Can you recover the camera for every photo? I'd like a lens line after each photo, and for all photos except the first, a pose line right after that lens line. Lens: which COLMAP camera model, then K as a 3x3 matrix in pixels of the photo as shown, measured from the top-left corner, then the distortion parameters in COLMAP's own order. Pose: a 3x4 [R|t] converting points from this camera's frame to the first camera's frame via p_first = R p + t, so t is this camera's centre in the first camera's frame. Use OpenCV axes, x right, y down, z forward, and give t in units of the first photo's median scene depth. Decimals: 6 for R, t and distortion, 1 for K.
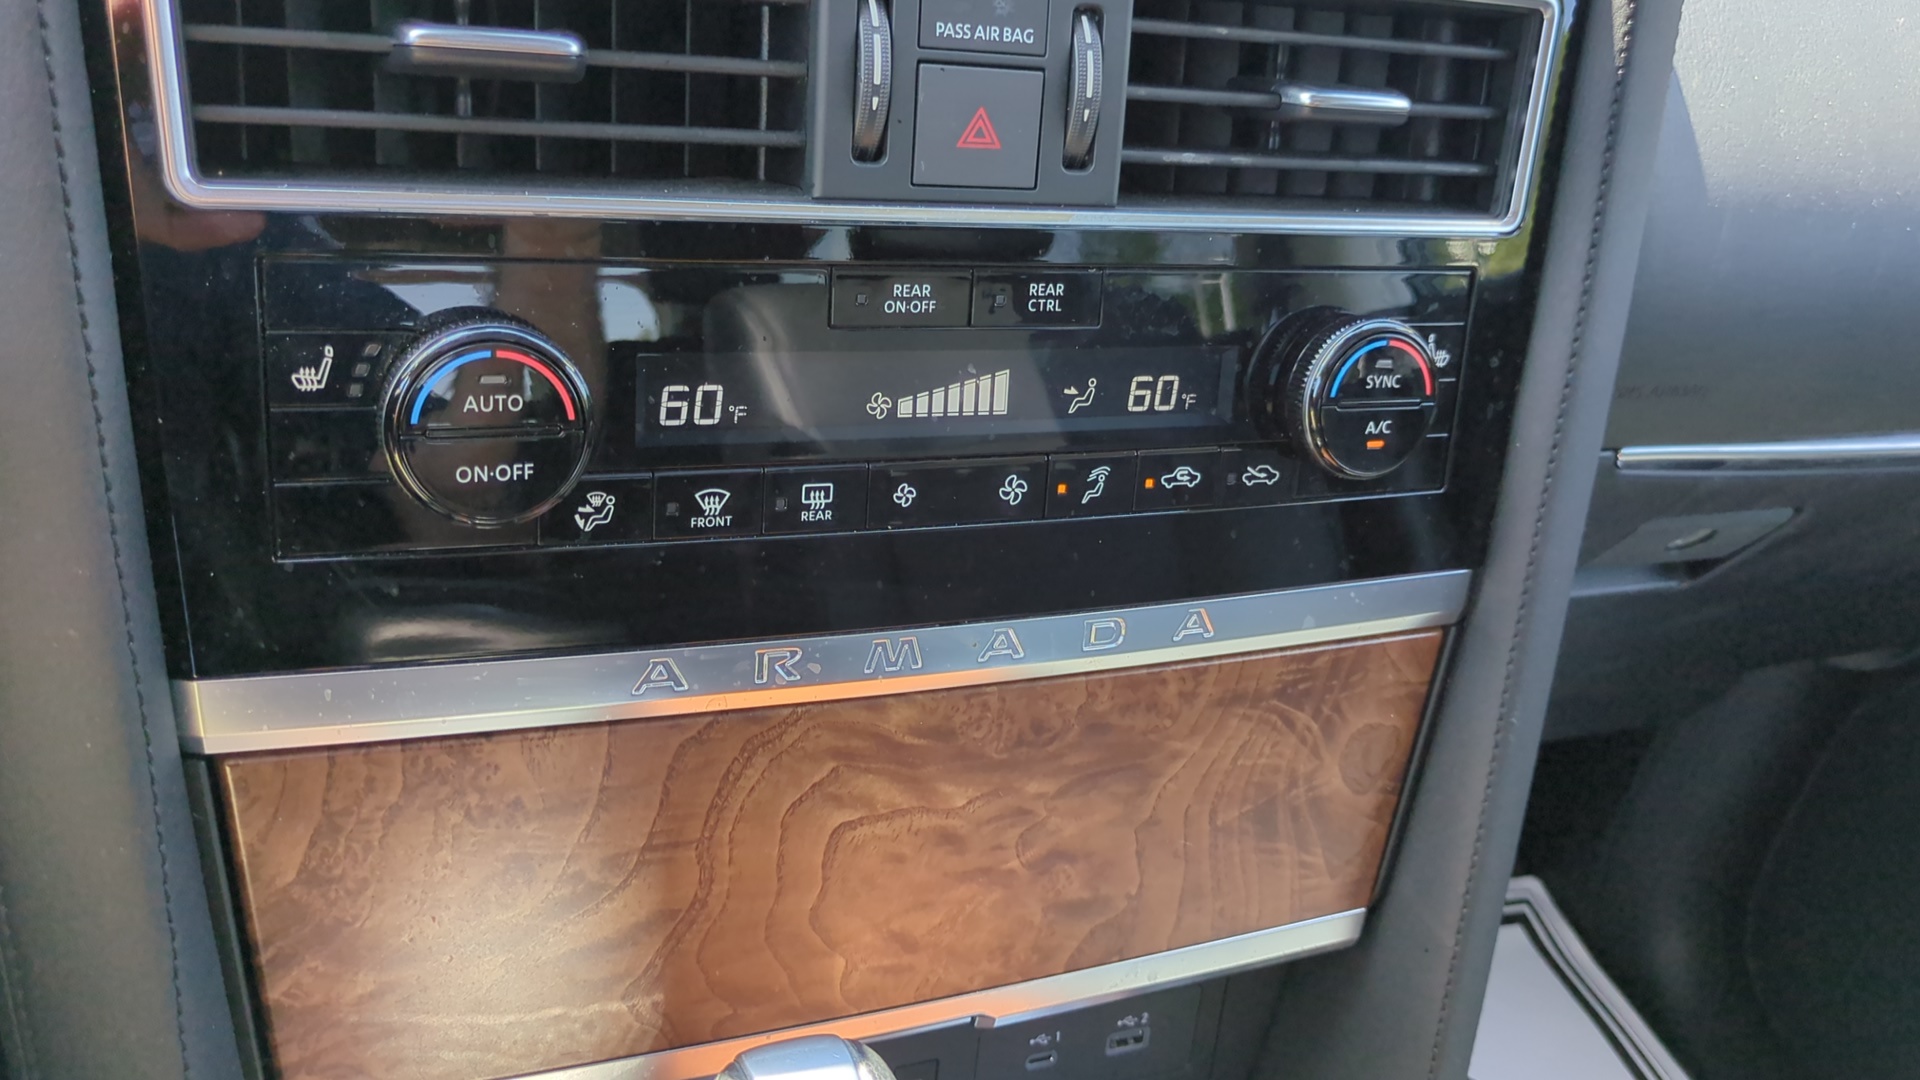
lens RADIAL K [[1645.7, 0, 961.3], [0, 1645.7, 531.1], [0, 0, 1]] dist [0.071215, -0.167533]
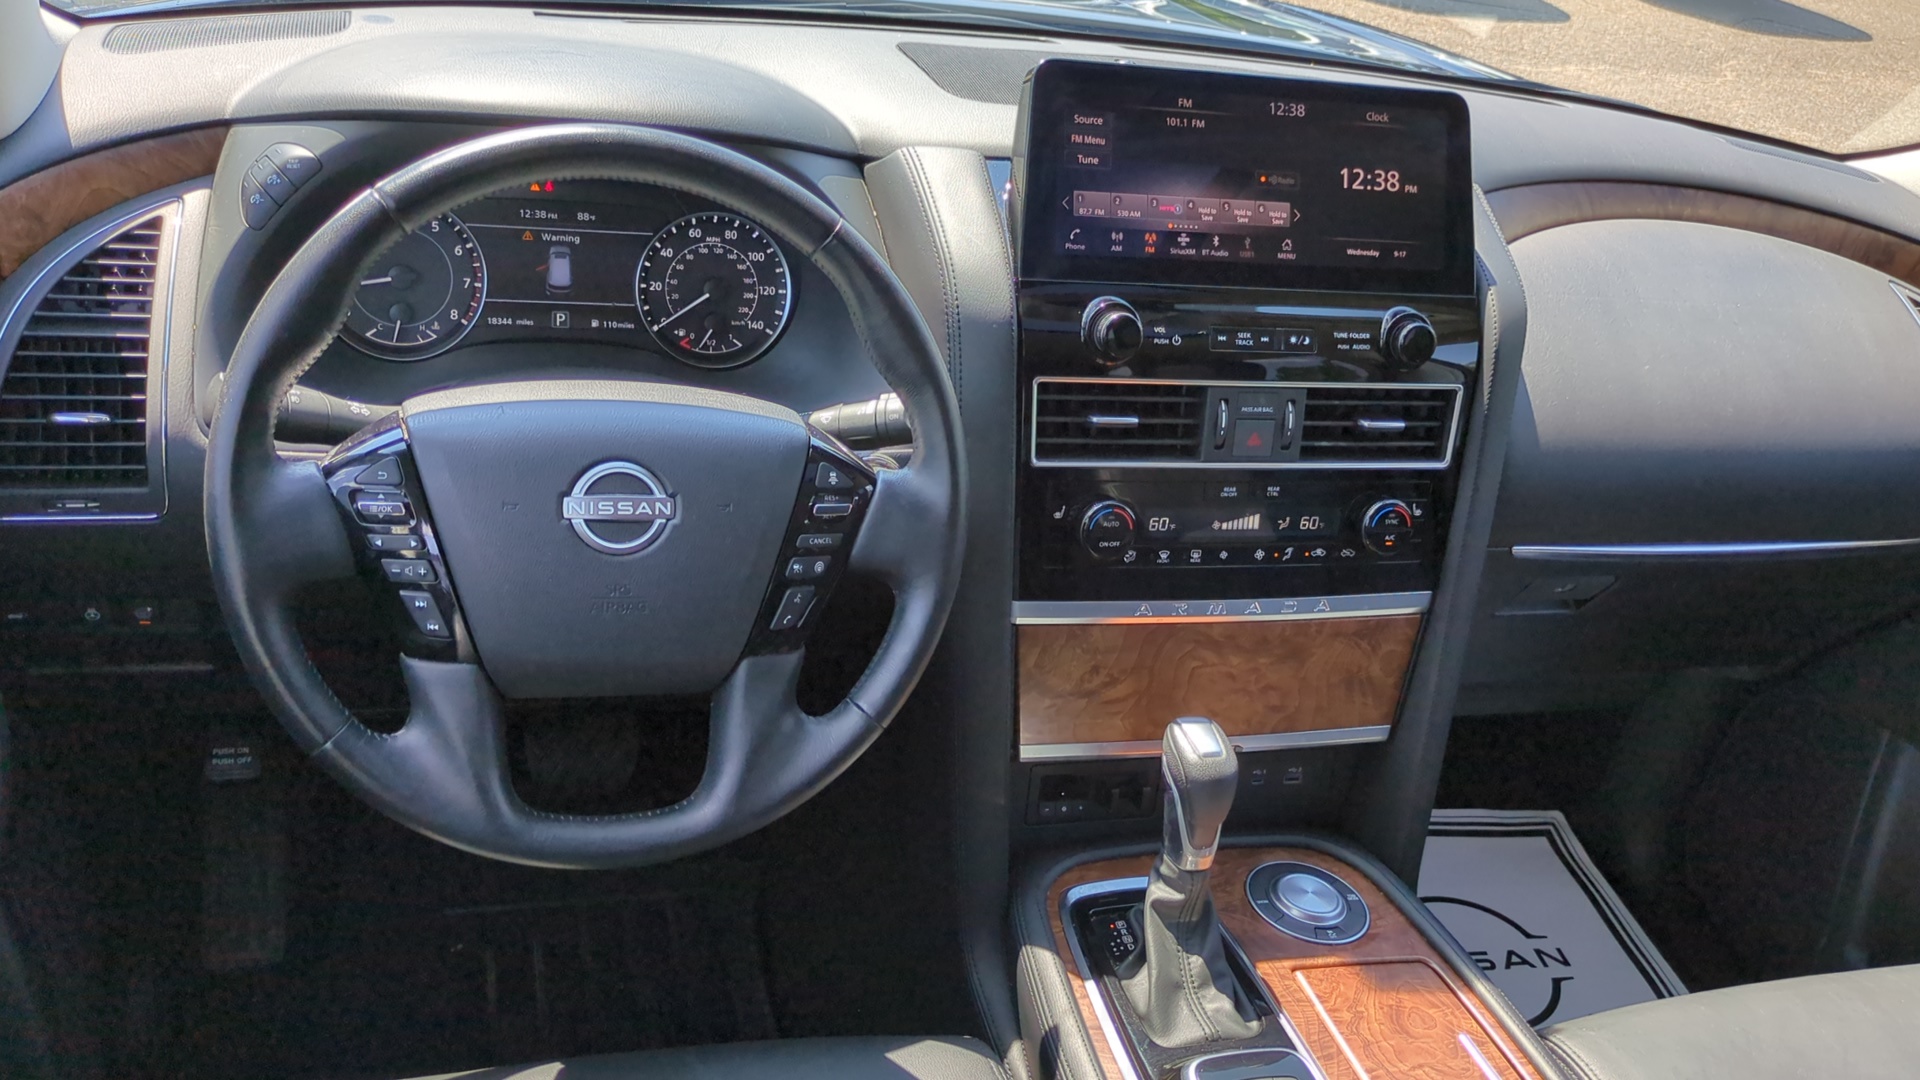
lens RADIAL K [[1645.7, 0, 961.3], [0, 1645.7, 531.1], [0, 0, 1]] dist [0.071215, -0.167533]
pose [[0.993245, 0.037164, -0.109928, -0.169167], [-0.040881, 0.998659, -0.031754, 0.046830], [0.108600, 0.036034, 0.993432, -1.920664]]
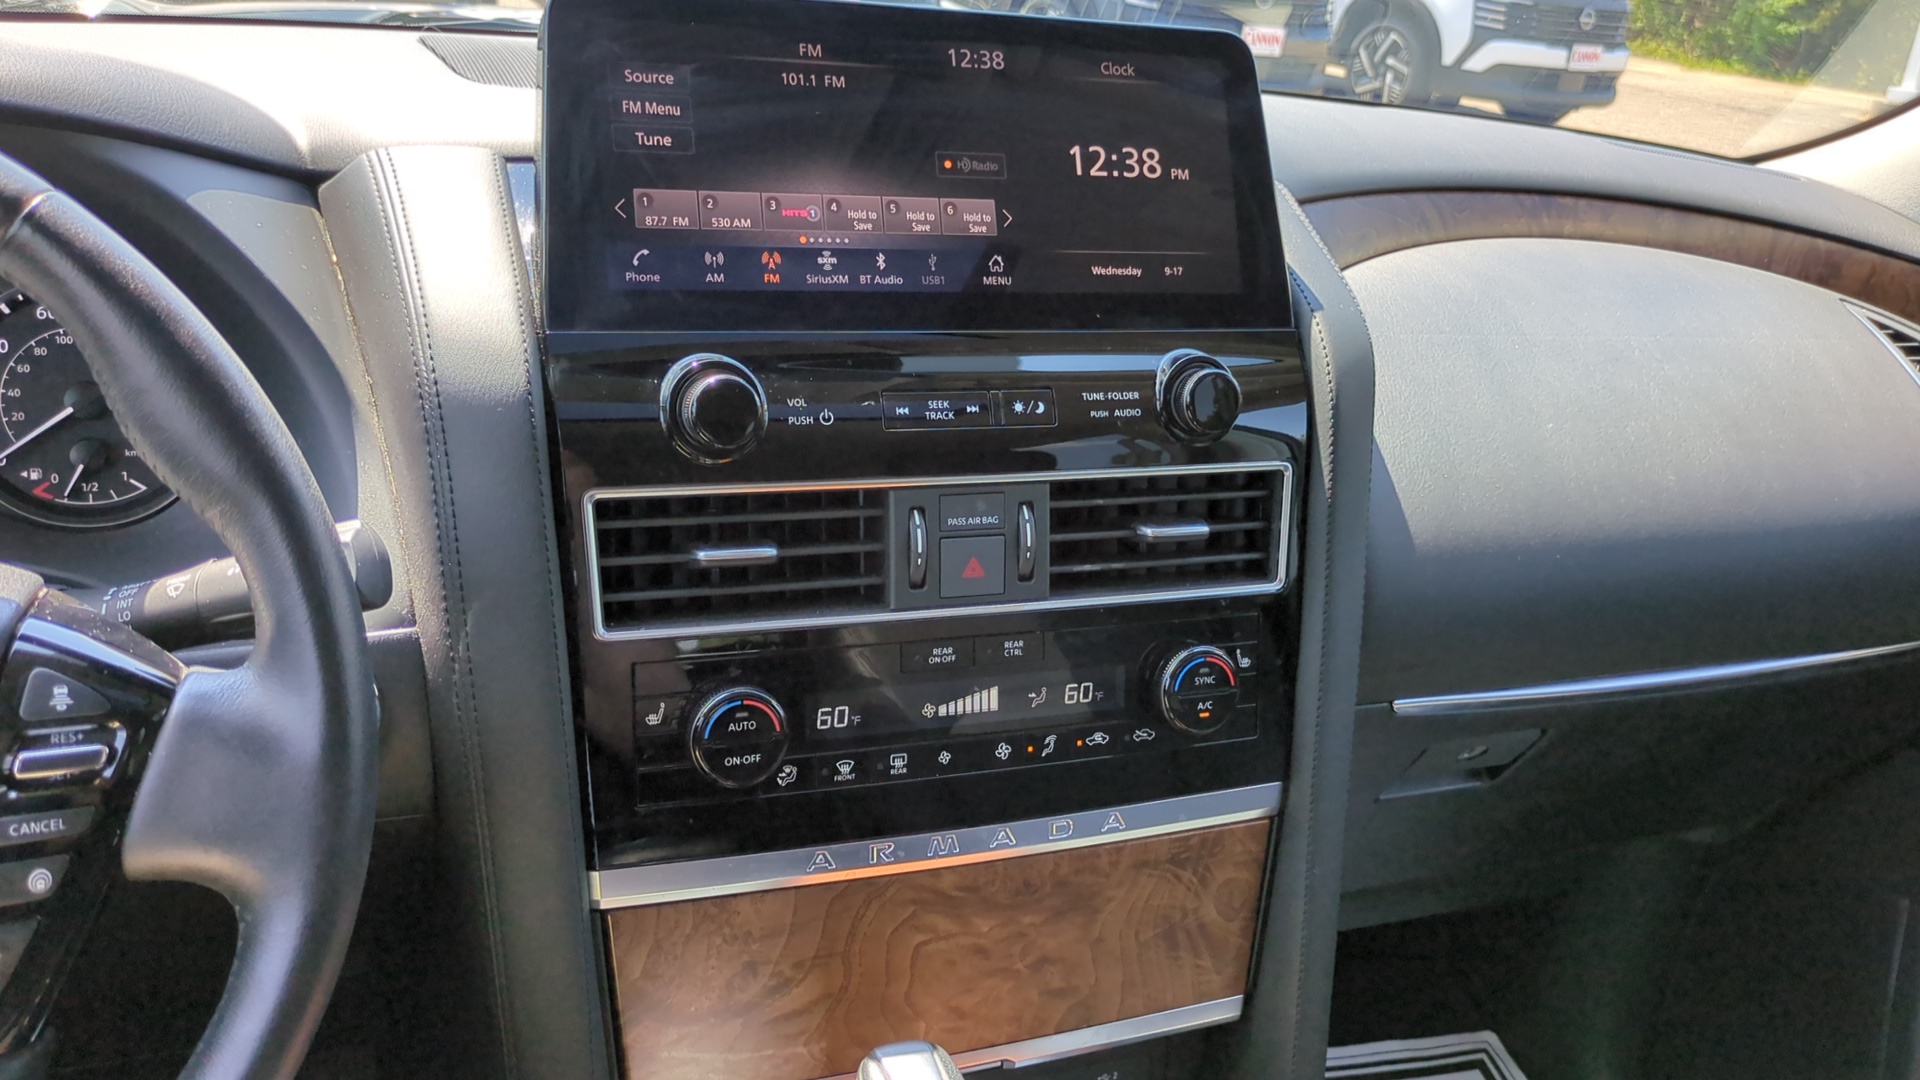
lens RADIAL K [[1645.7, 0, 961.3], [0, 1645.7, 531.1], [0, 0, 1]] dist [0.071215, -0.167533]
pose [[0.997788, -0.055916, -0.035951, 0.062167], [0.050388, 0.988921, -0.139627, -0.012936], [0.043360, 0.137507, 0.989551, -0.836315]]
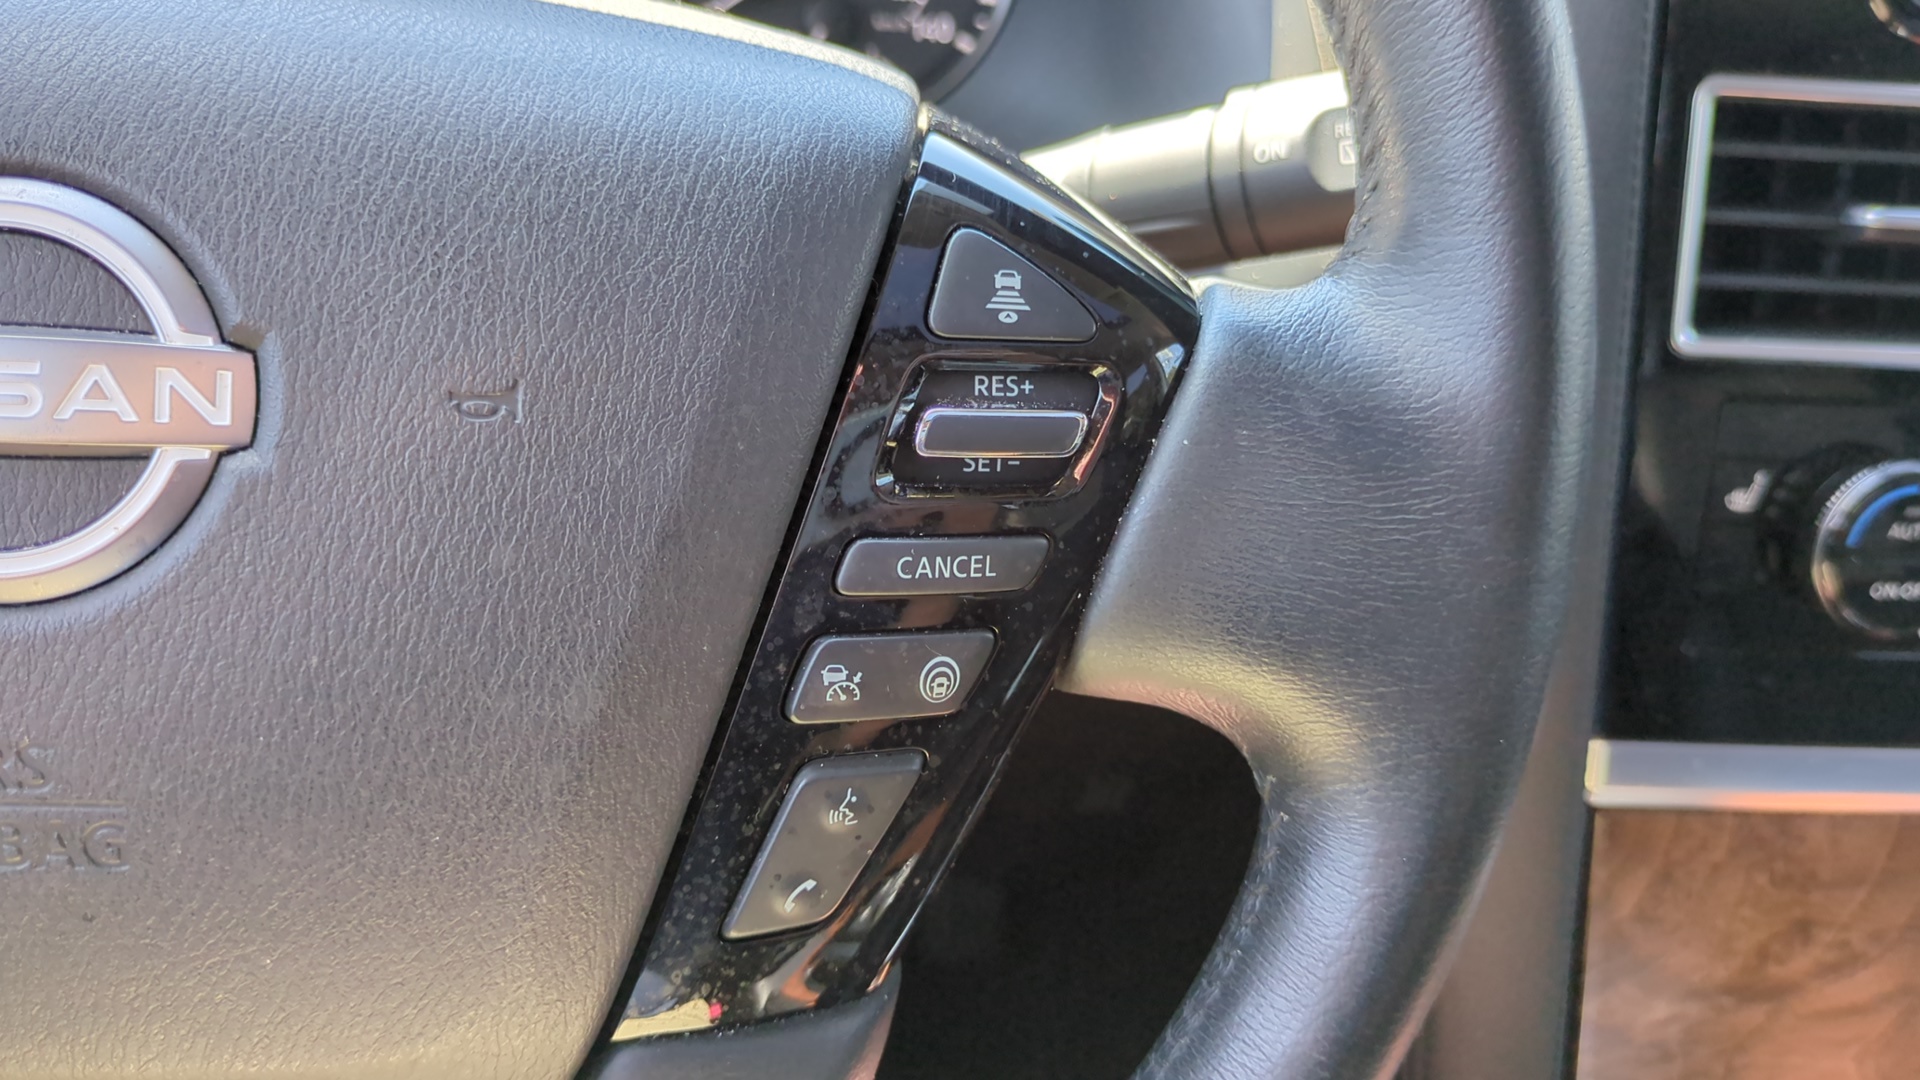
lens RADIAL K [[1645.7, 0, 961.3], [0, 1645.7, 531.1], [0, 0, 1]] dist [0.071215, -0.167533]
pose [[0.948025, 0.070350, -0.310321, -0.435424], [-0.078396, 0.996831, -0.013518, -0.007245], [0.308386, 0.037143, 0.950536, -0.237431]]
